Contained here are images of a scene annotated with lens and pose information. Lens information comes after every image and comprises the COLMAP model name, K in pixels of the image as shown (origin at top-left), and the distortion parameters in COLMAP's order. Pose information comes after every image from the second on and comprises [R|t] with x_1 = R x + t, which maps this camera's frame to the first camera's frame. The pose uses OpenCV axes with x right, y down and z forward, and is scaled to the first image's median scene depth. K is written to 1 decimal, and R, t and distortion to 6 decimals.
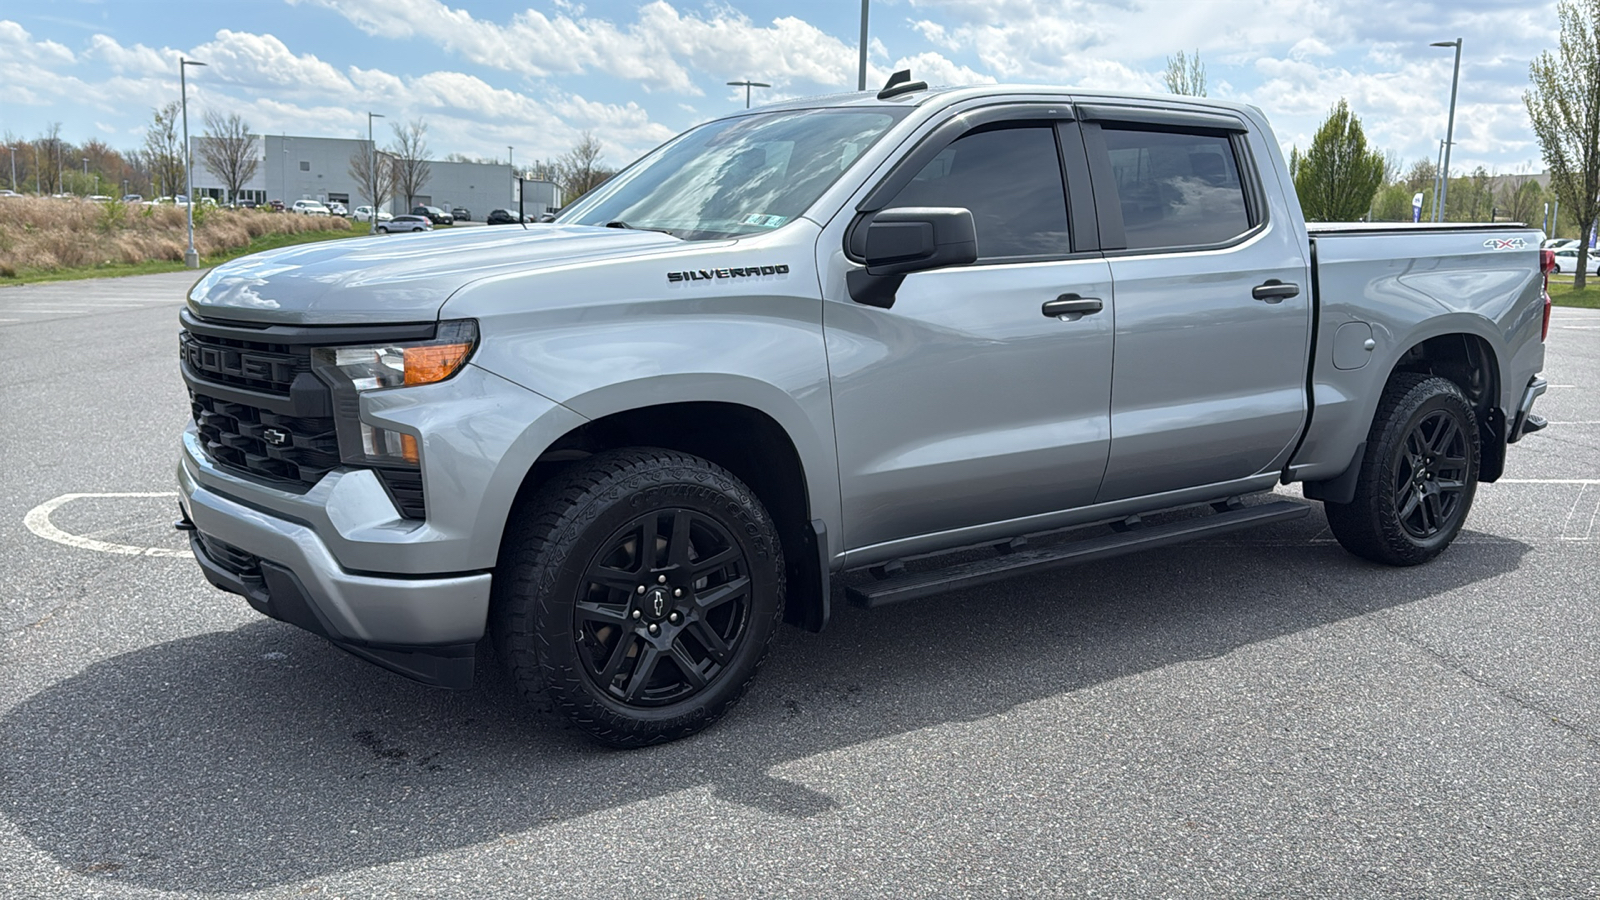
lens RADIAL K [[1374.2, 0, 817.4], [0, 1374.2, 512.7], [0, 0, 1]] dist [0.144059, -0.225318]
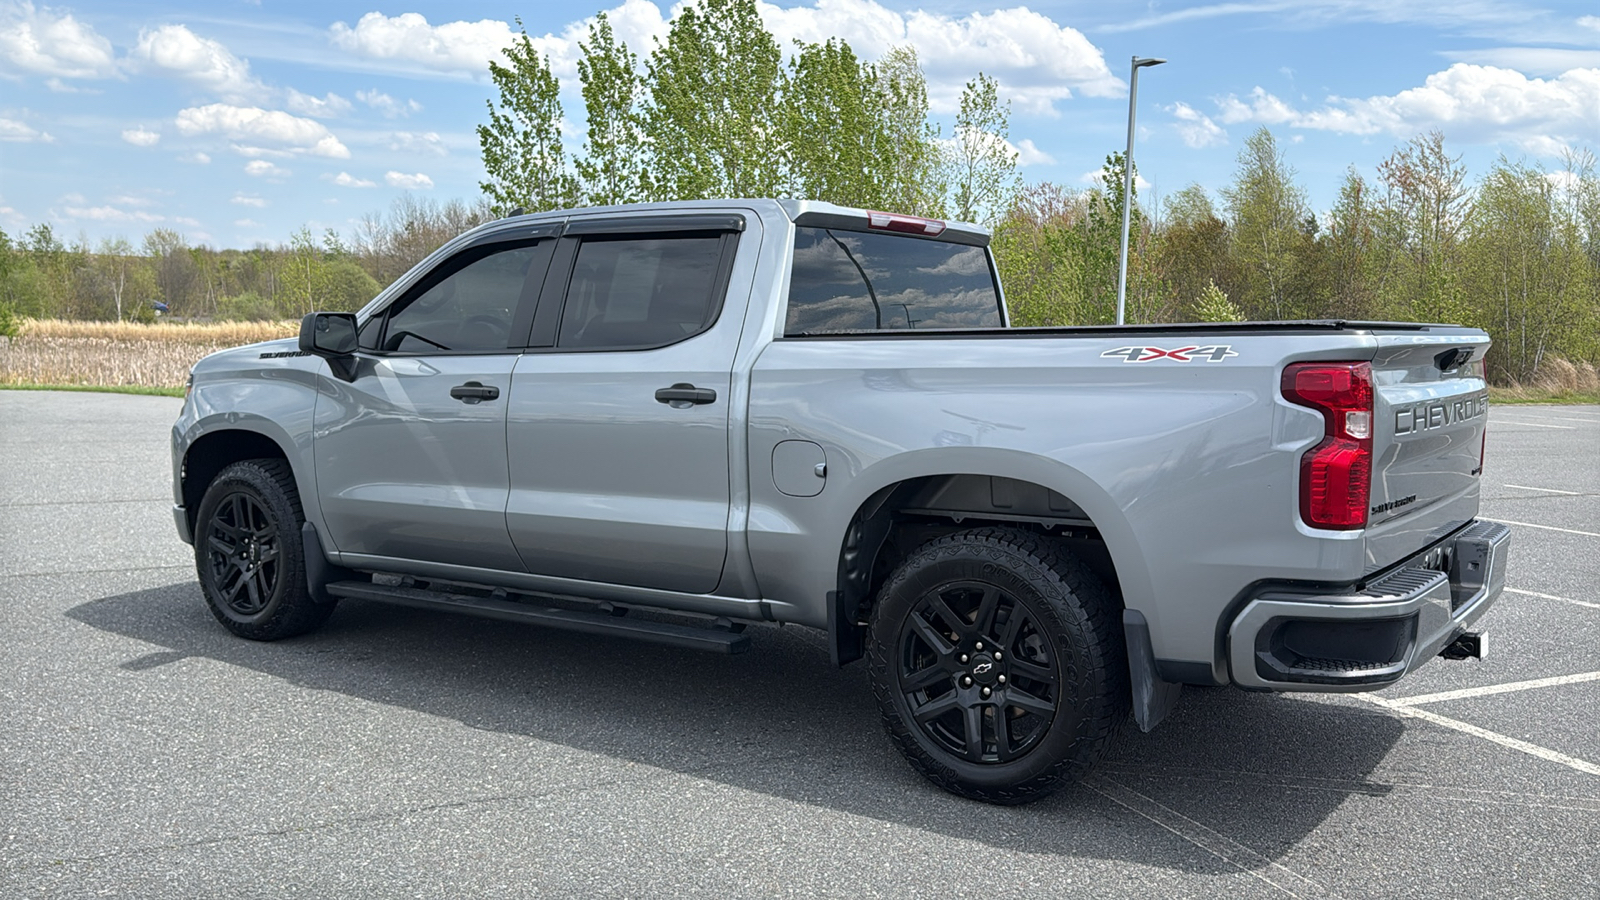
lens RADIAL K [[1362.4, 0, 825.3], [0, 1362.4, 452.6], [0, 0, 1]] dist [0.137122, -0.228369]
pose [[0.327854, 0.076245, -0.941647, 1.413456], [-0.193940, 0.980941, 0.011902, -0.172869], [0.924607, 0.178721, 0.336393, 0.904765]]
